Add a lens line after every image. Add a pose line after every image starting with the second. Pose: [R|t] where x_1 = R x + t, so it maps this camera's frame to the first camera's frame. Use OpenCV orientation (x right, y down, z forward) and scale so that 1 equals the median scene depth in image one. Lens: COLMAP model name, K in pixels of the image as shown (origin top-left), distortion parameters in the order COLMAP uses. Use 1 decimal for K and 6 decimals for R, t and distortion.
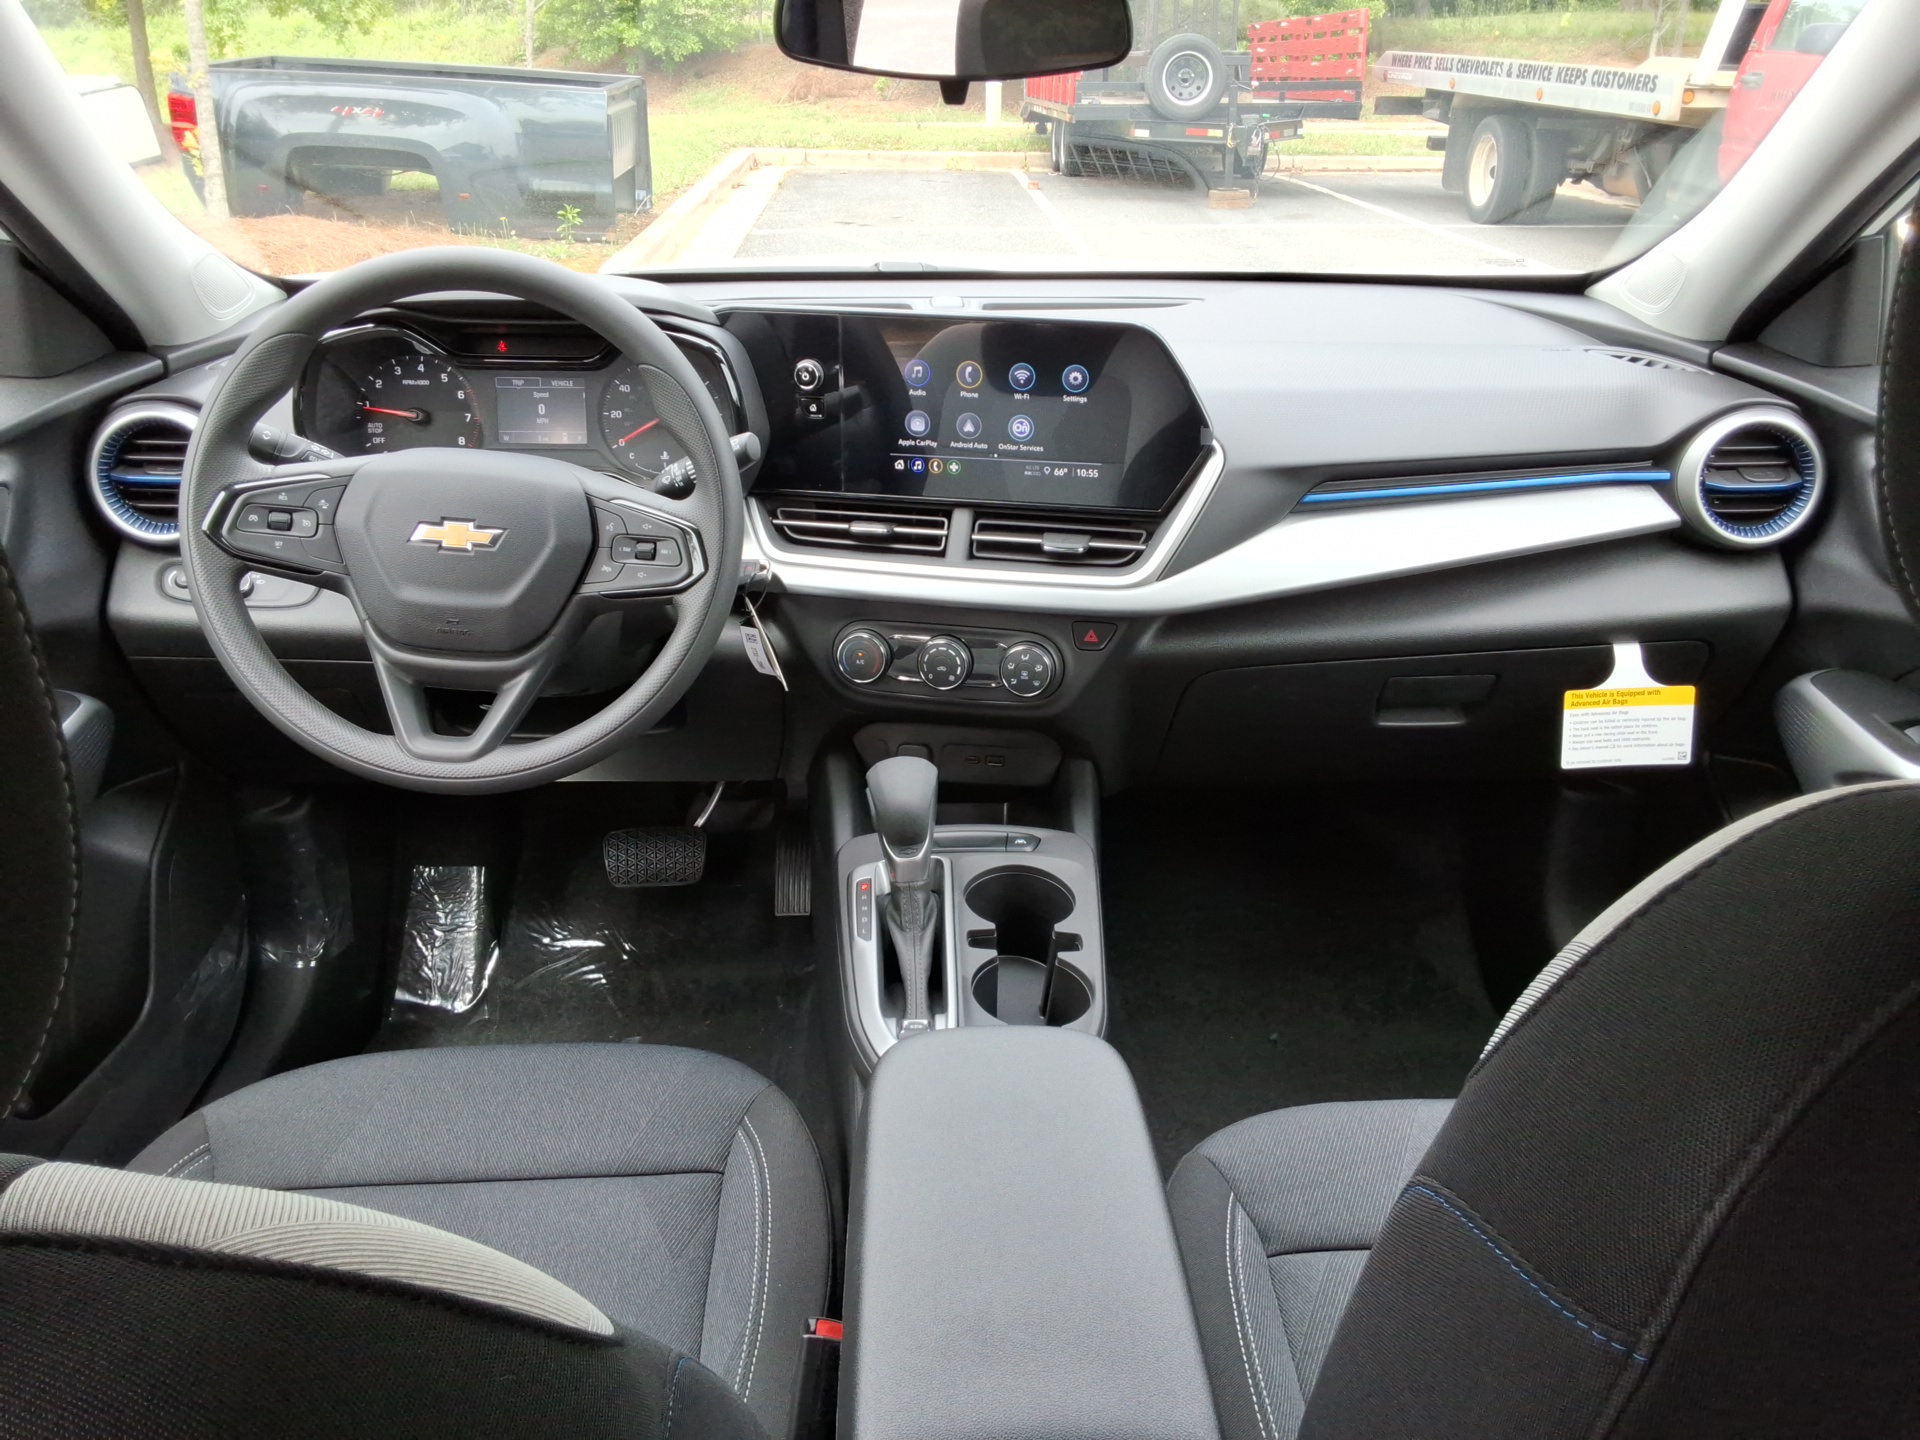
lens RADIAL K [[1547.1, 0, 973.6], [0, 1547.1, 700.9], [0, 0, 1]] dist [0.103633, -0.170026]
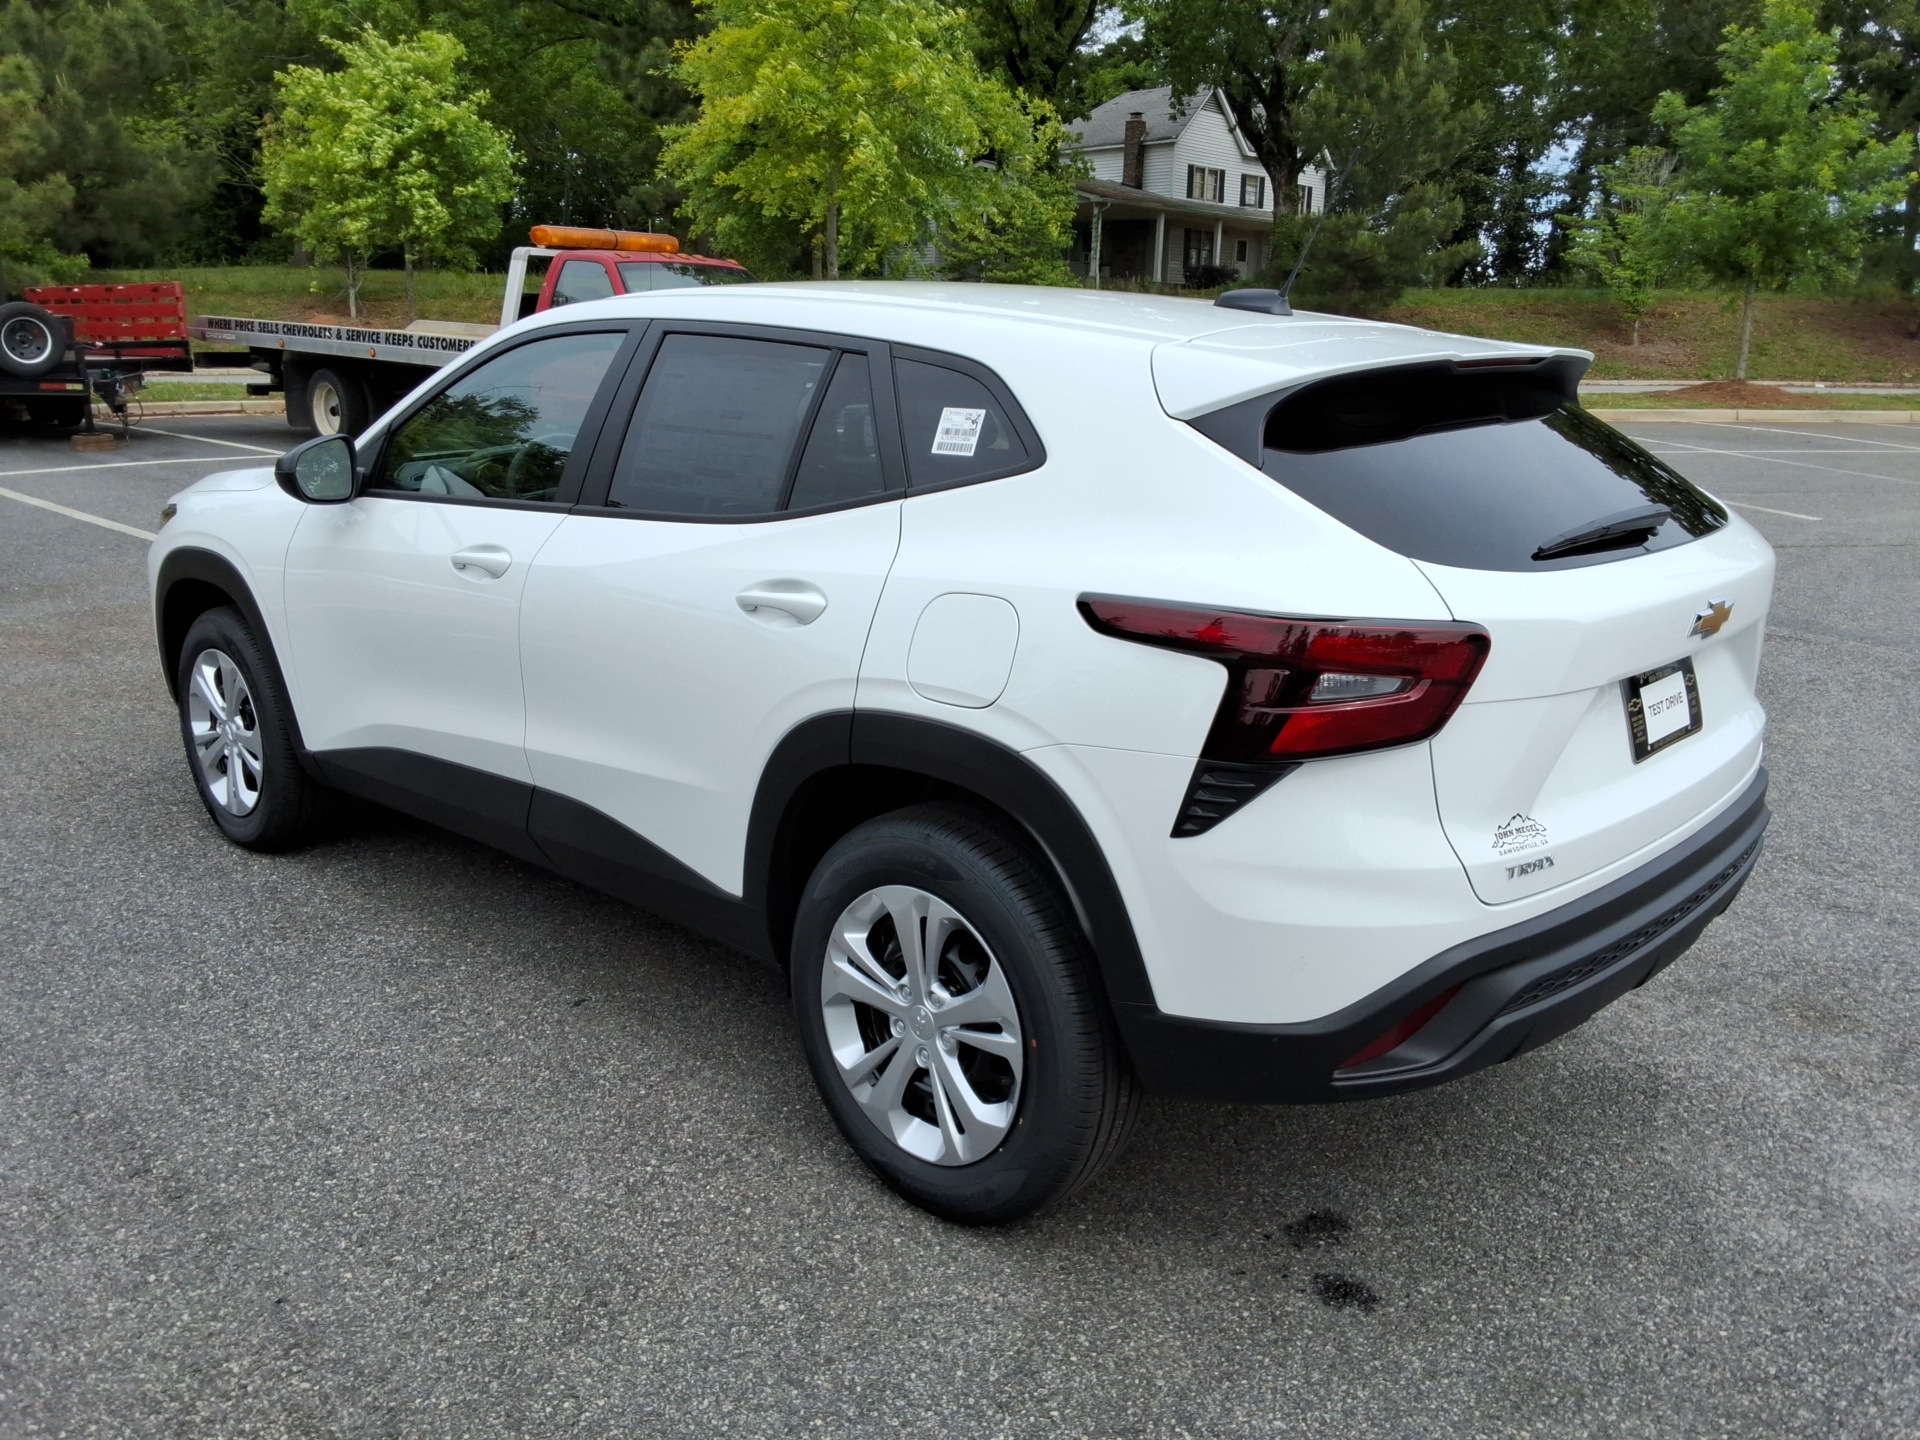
lens RADIAL K [[1536.7, 0, 975.9], [0, 1536.7, 705.2], [0, 0, 1]] dist [0.122718, -0.174251]
pose [[0.710693, -0.173462, 0.681782, -1.887760], [0.263986, 0.964063, -0.029899, 0.598942], [-0.652094, 0.201230, 0.730944, -1.912795]]
